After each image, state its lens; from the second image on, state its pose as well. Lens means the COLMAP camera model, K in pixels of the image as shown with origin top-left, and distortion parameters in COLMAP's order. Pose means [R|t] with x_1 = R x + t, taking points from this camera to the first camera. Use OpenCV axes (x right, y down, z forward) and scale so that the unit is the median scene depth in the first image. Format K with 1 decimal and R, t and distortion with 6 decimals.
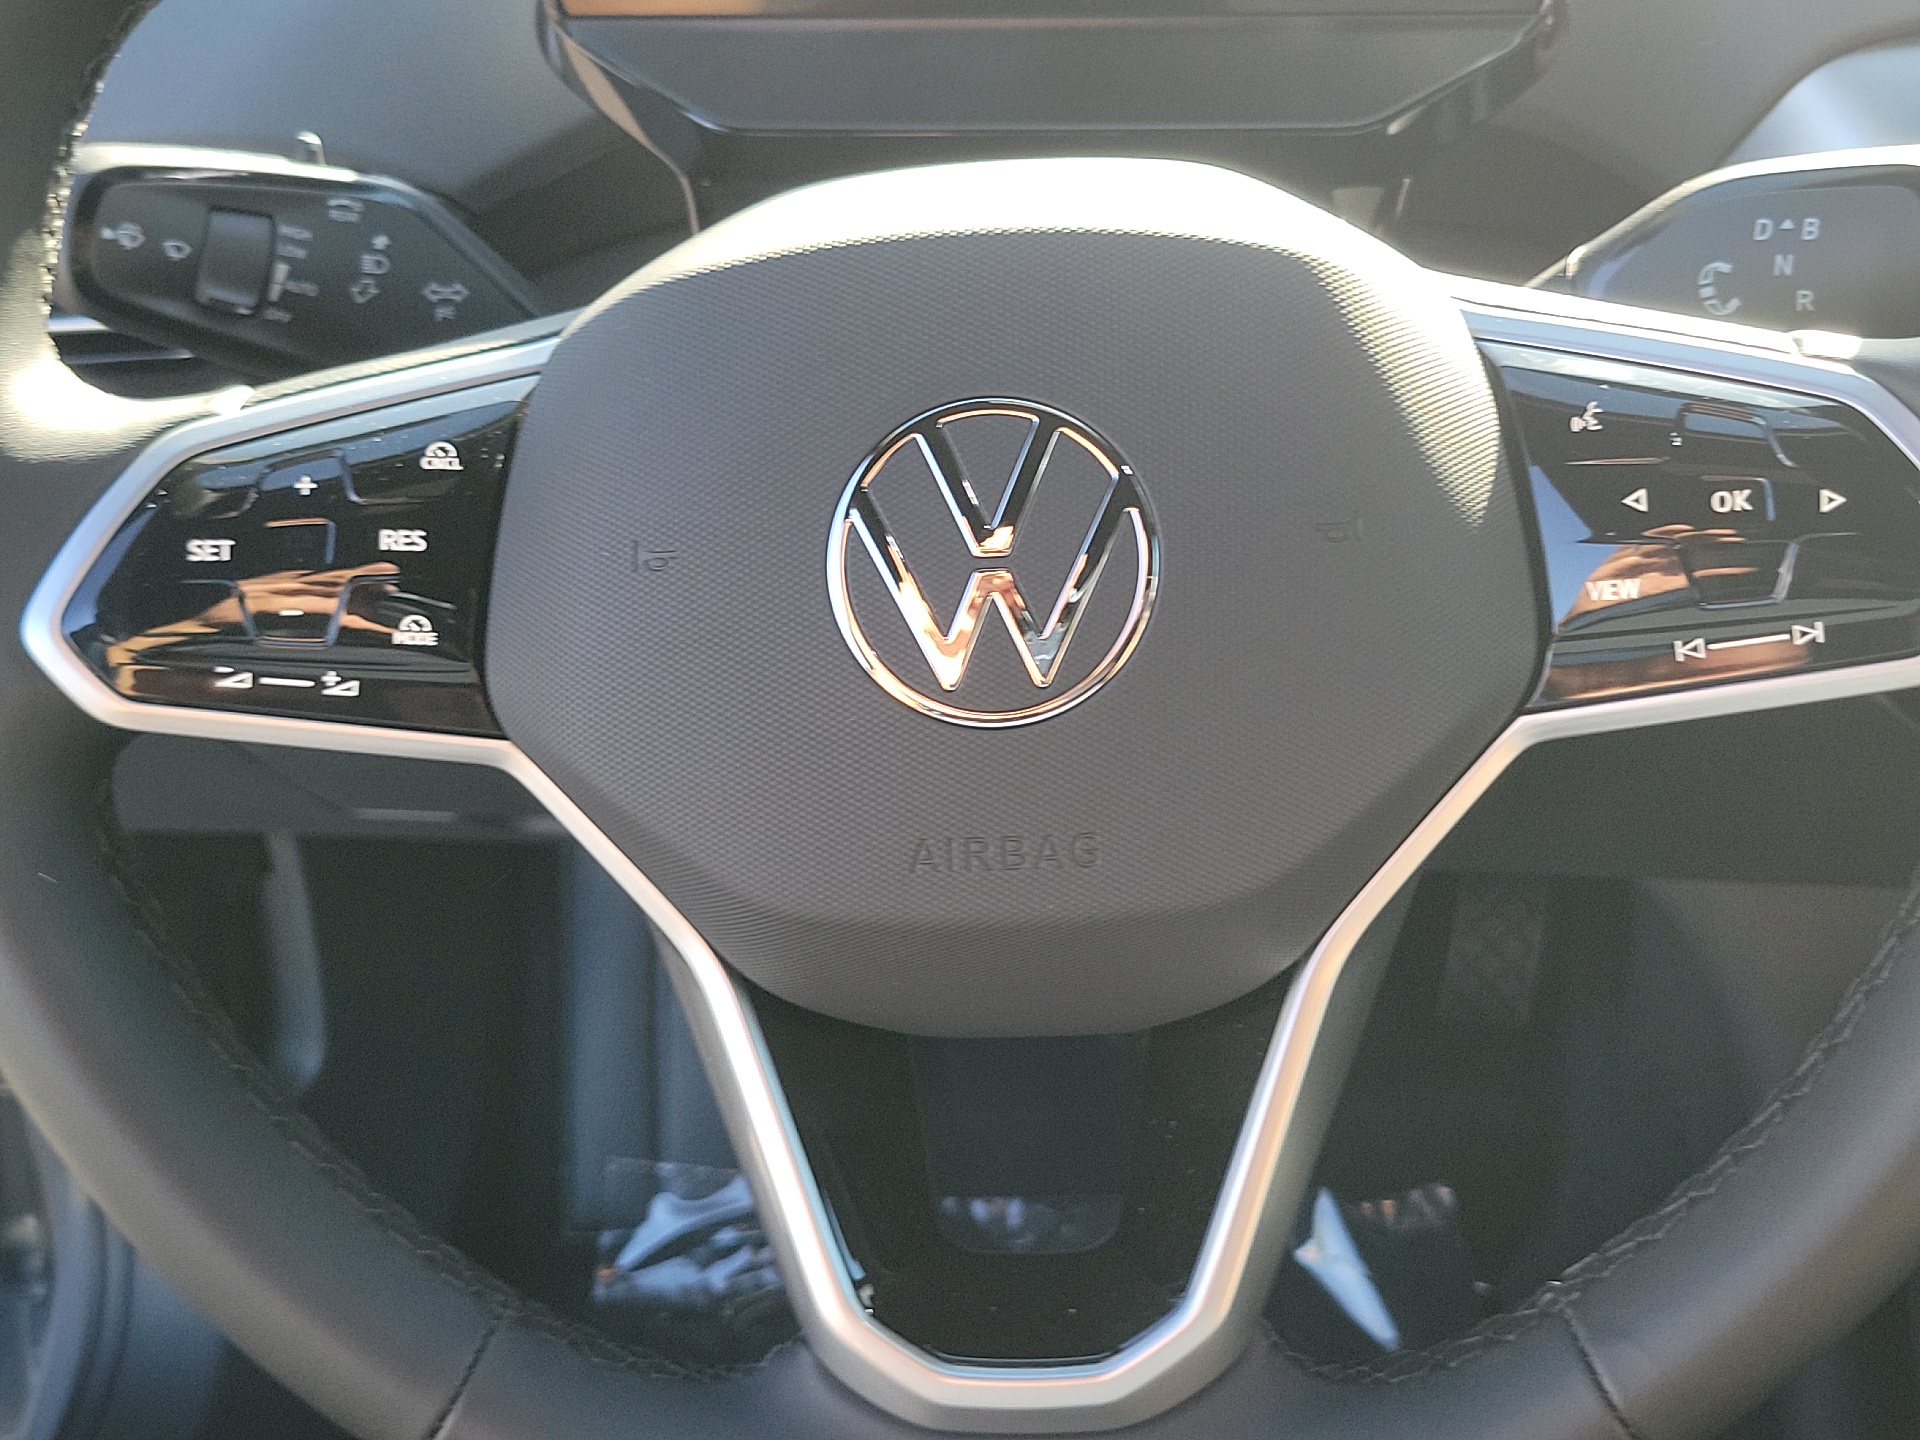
lens RADIAL K [[1944.2, 0, 965.3], [0, 1944.2, 739.5], [0, 0, 1]] dist [0.034067, -0.007364]
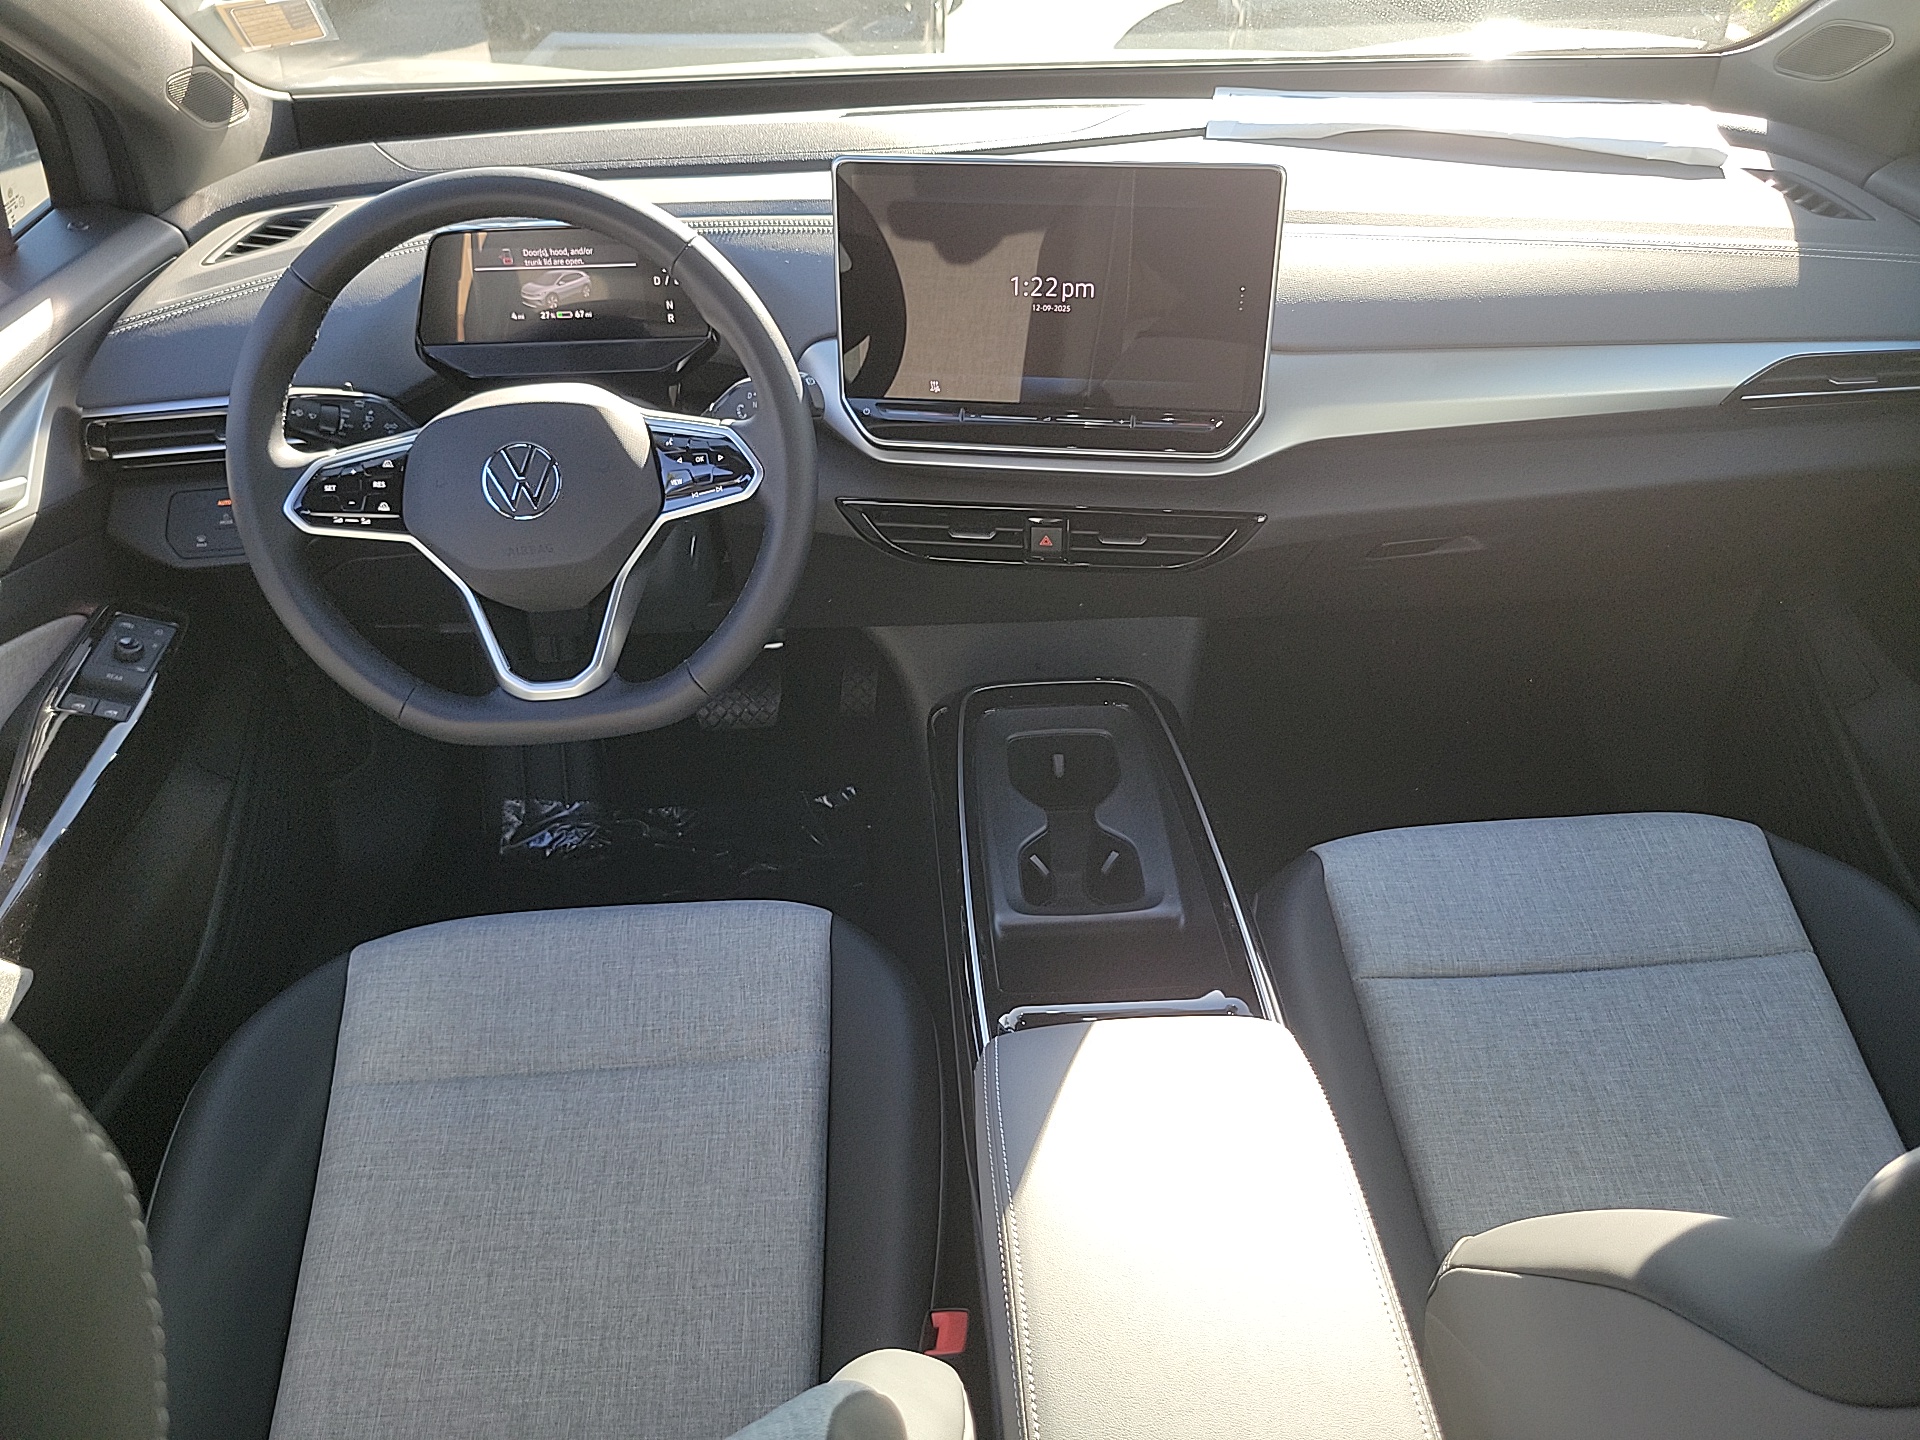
lens RADIAL K [[1427.9, 0, 973.9], [0, 1427.9, 752.8], [0, 0, 1]] dist [0.032889, -0.024311]
pose [[0.994314, -0.060140, 0.087879, 0.623869], [0.061829, 0.997948, -0.016629, 0.563899], [-0.086698, 0.021968, 0.995992, -2.001420]]
